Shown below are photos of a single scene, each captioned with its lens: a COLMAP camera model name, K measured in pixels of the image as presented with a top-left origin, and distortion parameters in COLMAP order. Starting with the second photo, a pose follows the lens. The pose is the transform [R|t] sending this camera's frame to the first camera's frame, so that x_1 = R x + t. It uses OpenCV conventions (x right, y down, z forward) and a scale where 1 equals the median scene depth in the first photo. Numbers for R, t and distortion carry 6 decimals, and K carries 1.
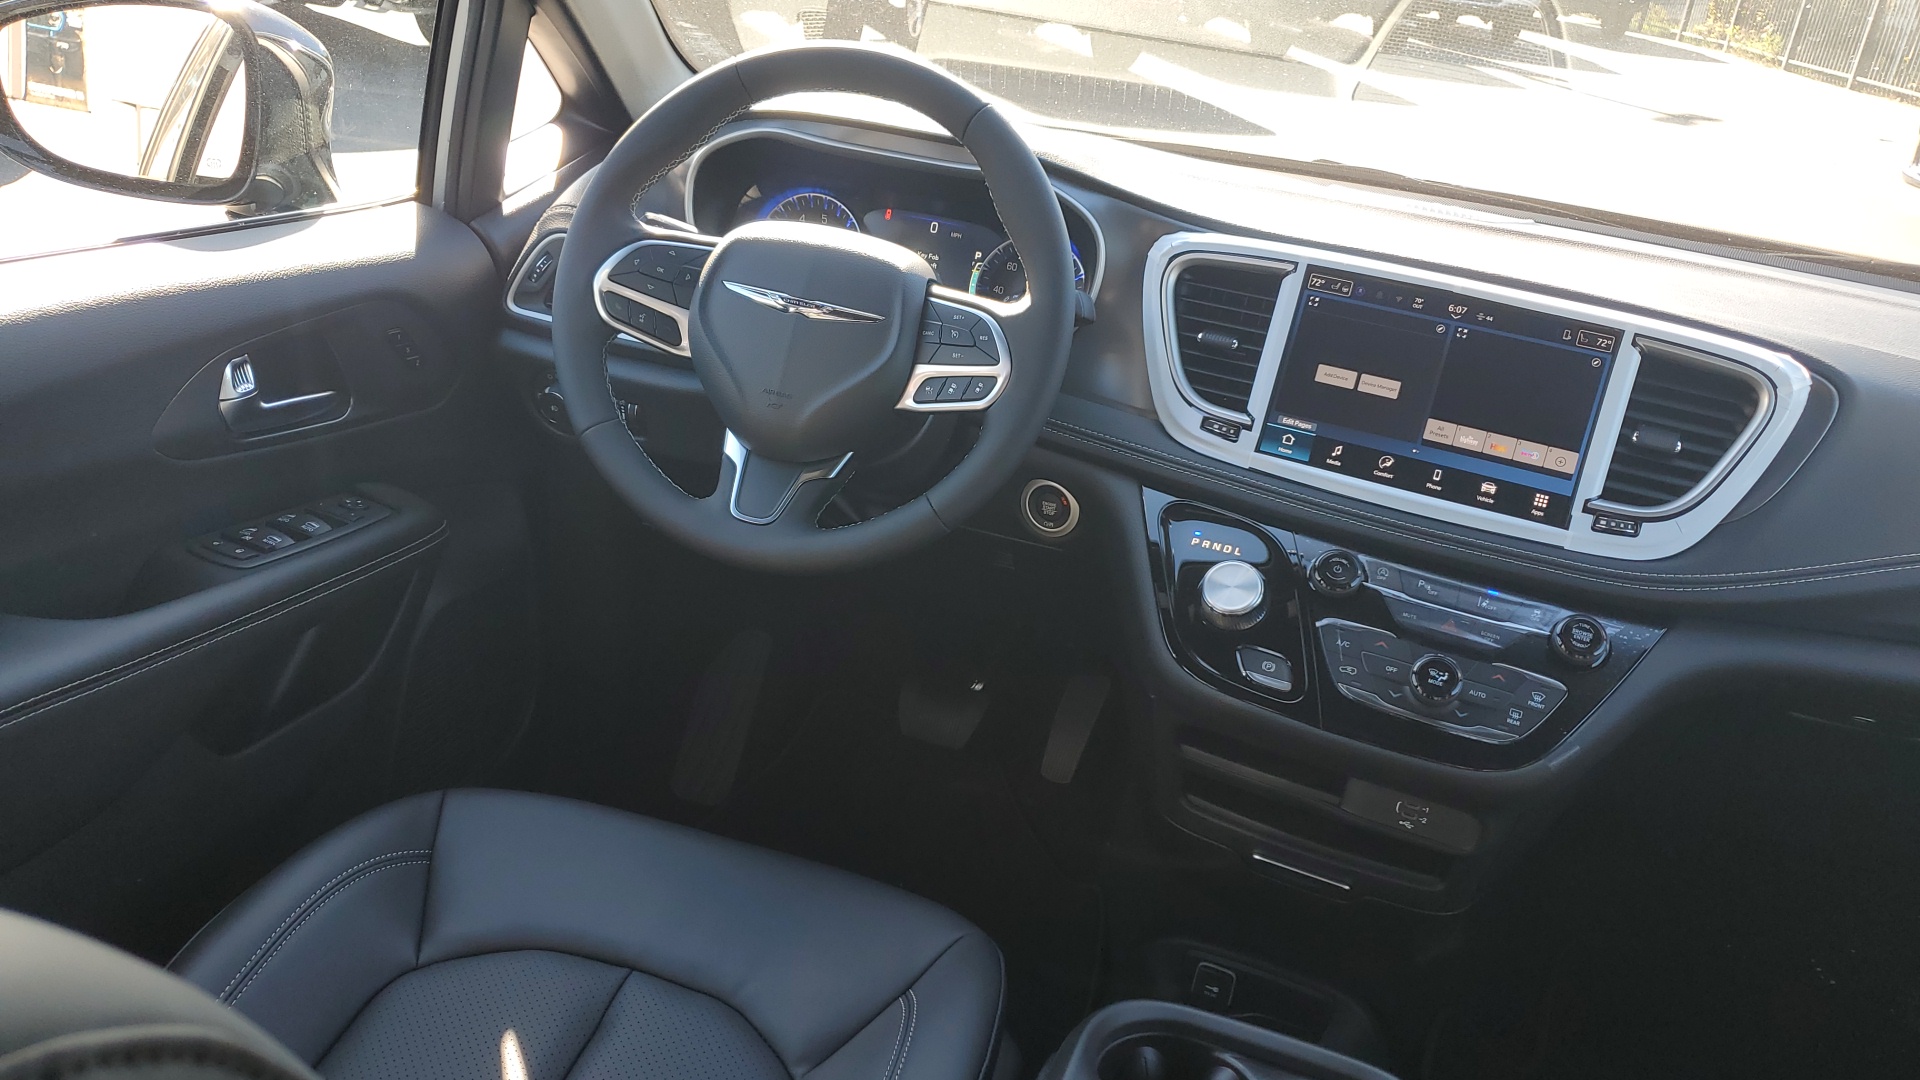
lens RADIAL K [[1542.6, 0, 947.5], [0, 1542.6, 555.4], [0, 0, 1]] dist [0.046826, -0.062735]
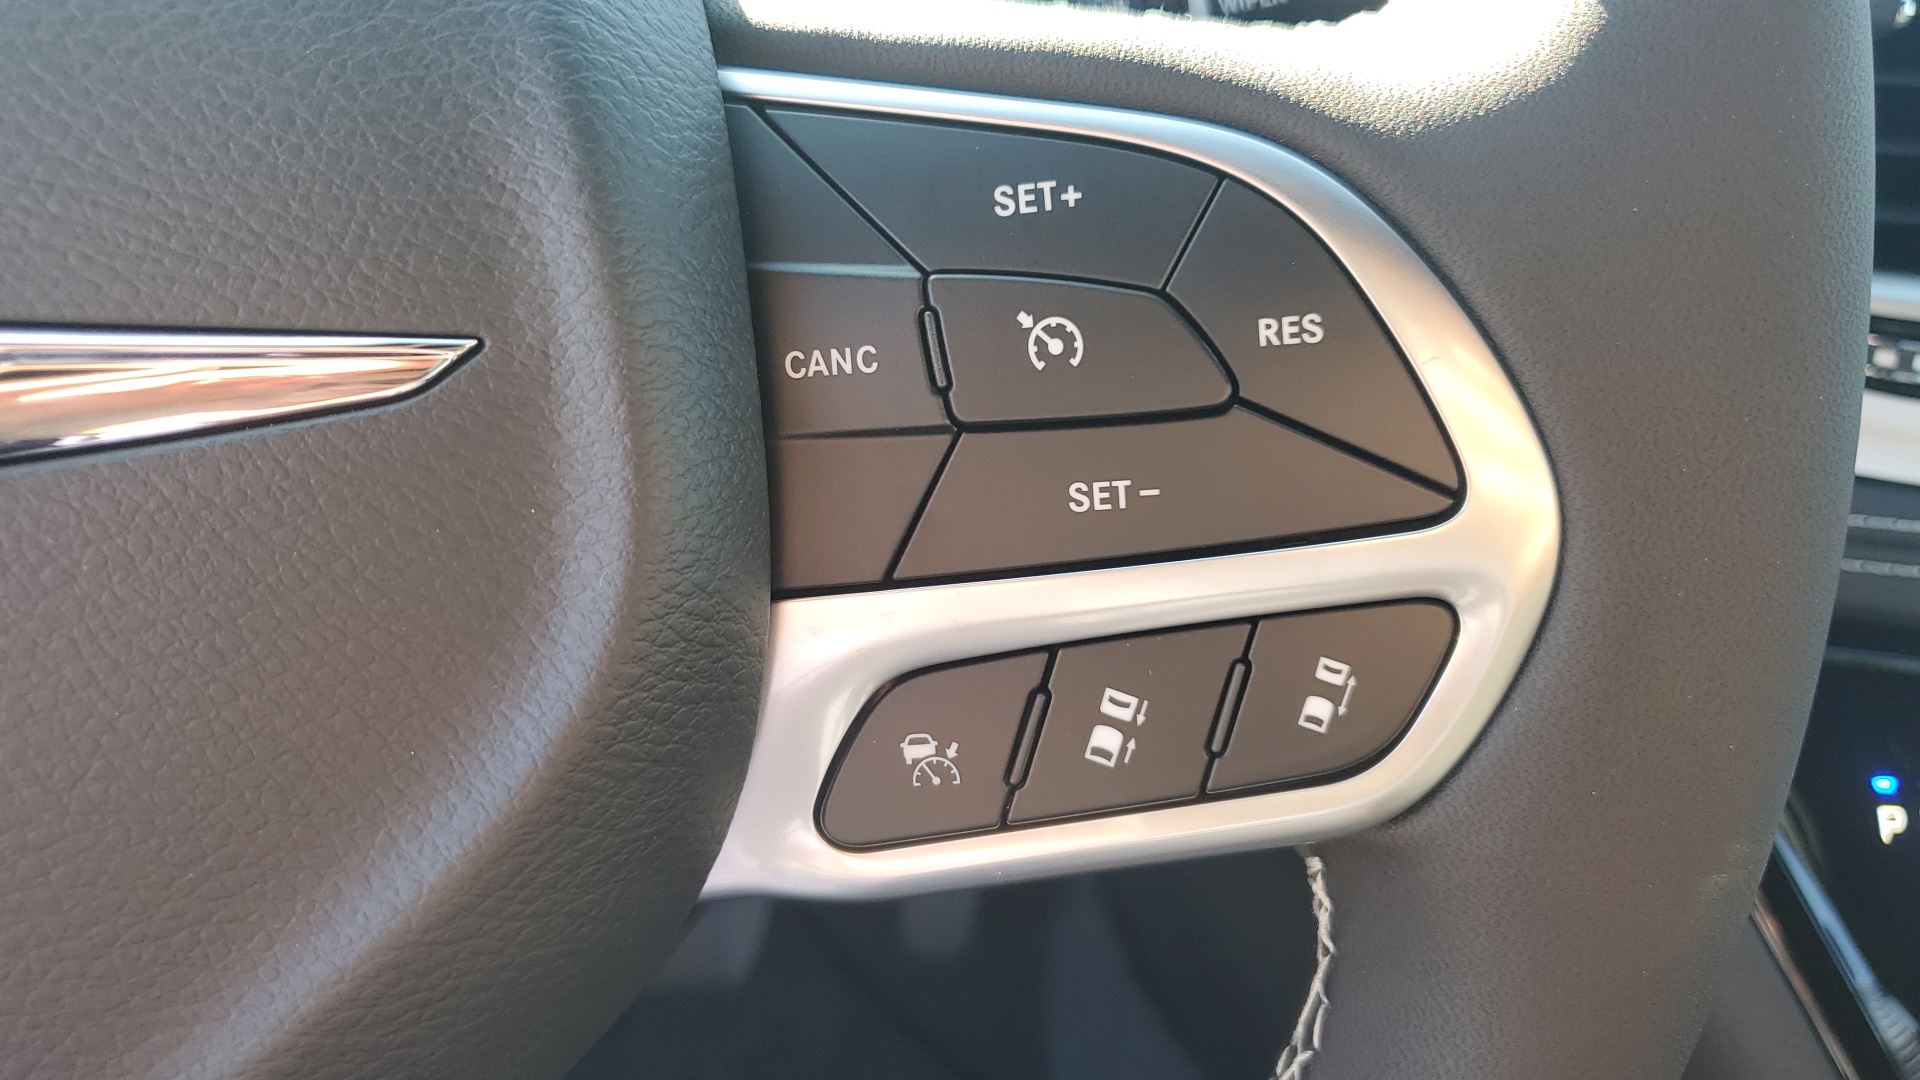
lens RADIAL K [[1542.6, 0, 969.5], [0, 1542.6, 557.8], [0, 0, 1]] dist [0.046826, -0.062735]
pose [[0.918363, -0.280030, 0.279631, -0.041725], [0.207186, 0.942245, 0.263150, -0.154675], [-0.337171, -0.183731, 0.923341, 0.838746]]
